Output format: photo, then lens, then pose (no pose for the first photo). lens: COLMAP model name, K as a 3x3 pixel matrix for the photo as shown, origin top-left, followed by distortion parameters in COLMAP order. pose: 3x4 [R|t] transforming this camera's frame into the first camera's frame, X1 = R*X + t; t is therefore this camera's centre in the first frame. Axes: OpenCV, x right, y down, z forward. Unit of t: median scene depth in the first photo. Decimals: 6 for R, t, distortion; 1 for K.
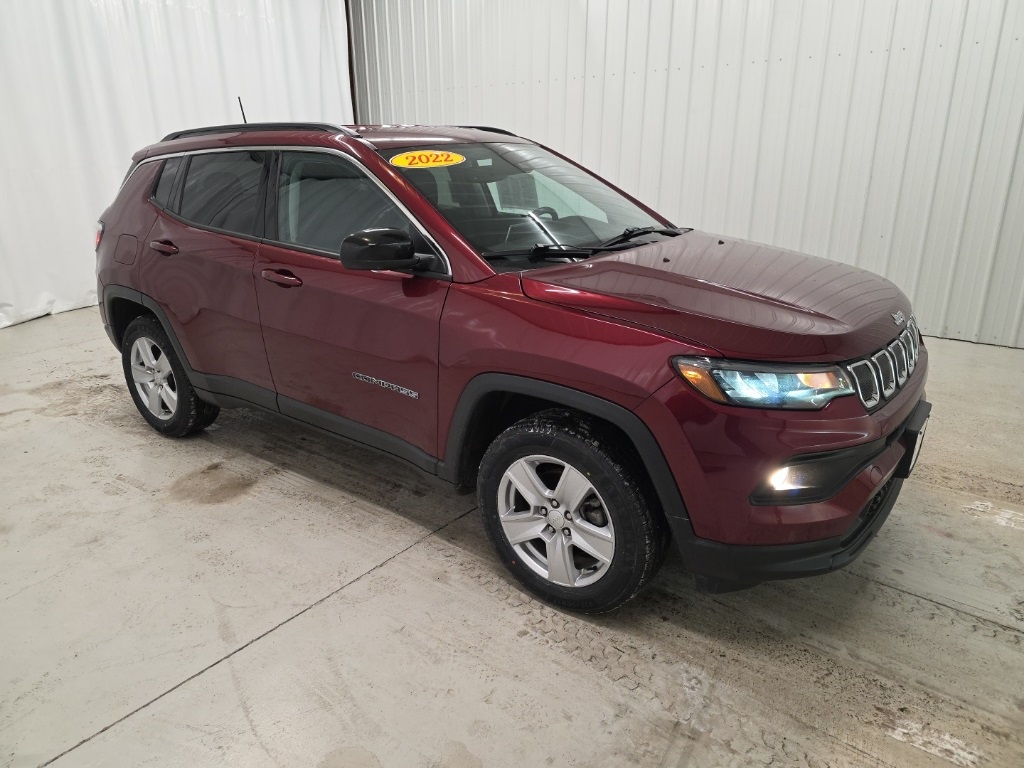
lens RADIAL K [[682.0, 0, 512.0], [0, 682.0, 384.0], [0, 0, 1]] dist [0.049484, -0.046050]
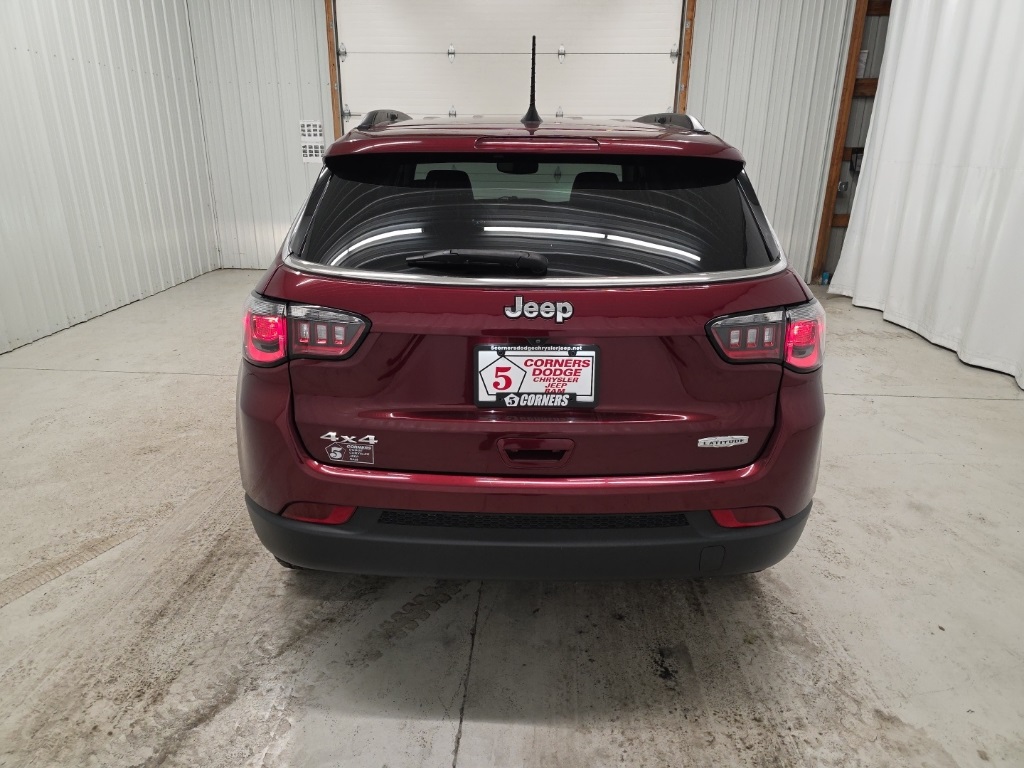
lens RADIAL K [[691.8, 0, 509.2], [0, 691.8, 375.0], [0, 0, 1]] dist [0.020656, -0.003557]
pose [[-0.602114, -0.212298, 0.769668, -1.053213], [0.301598, 0.832098, 0.465459, -0.561881], [-0.739255, 0.512389, -0.436989, 1.687973]]
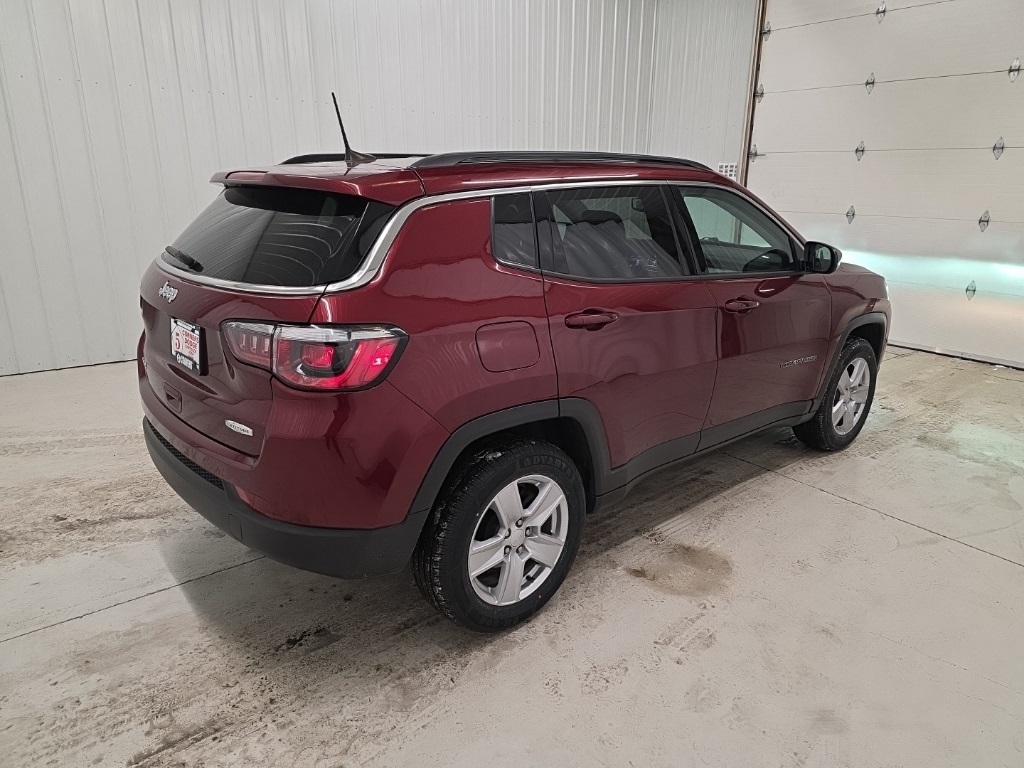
lens RADIAL K [[682.0, 0, 512.0], [0, 682.0, 384.0], [0, 0, 1]] dist [0.049484, -0.046050]
pose [[0.195925, -0.233310, 0.952460, -1.282533], [0.326219, 0.931471, 0.161064, -0.280022], [-0.924767, 0.279154, 0.258609, 0.967785]]
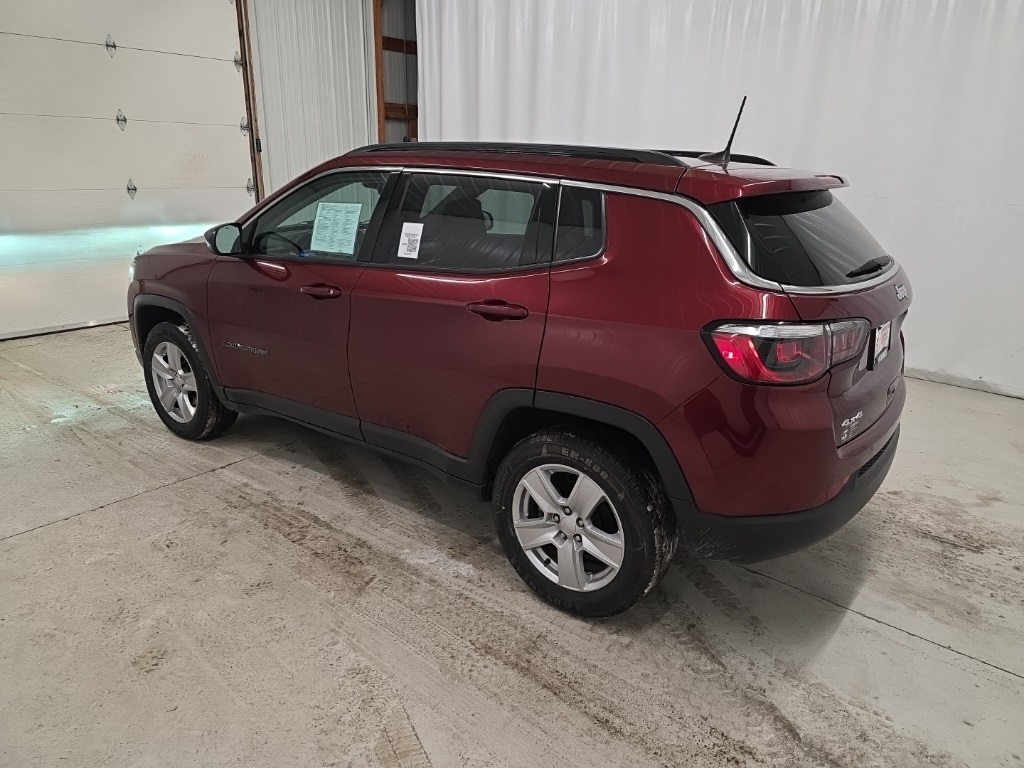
lens RADIAL K [[682.0, 0, 512.0], [0, 682.0, 384.0], [0, 0, 1]] dist [0.049484, -0.046050]
pose [[-0.999598, 0.027409, 0.007276, -0.264339], [0.025853, 0.775291, 0.631074, -0.764883], [0.011656, 0.631009, -0.775688, 2.056699]]
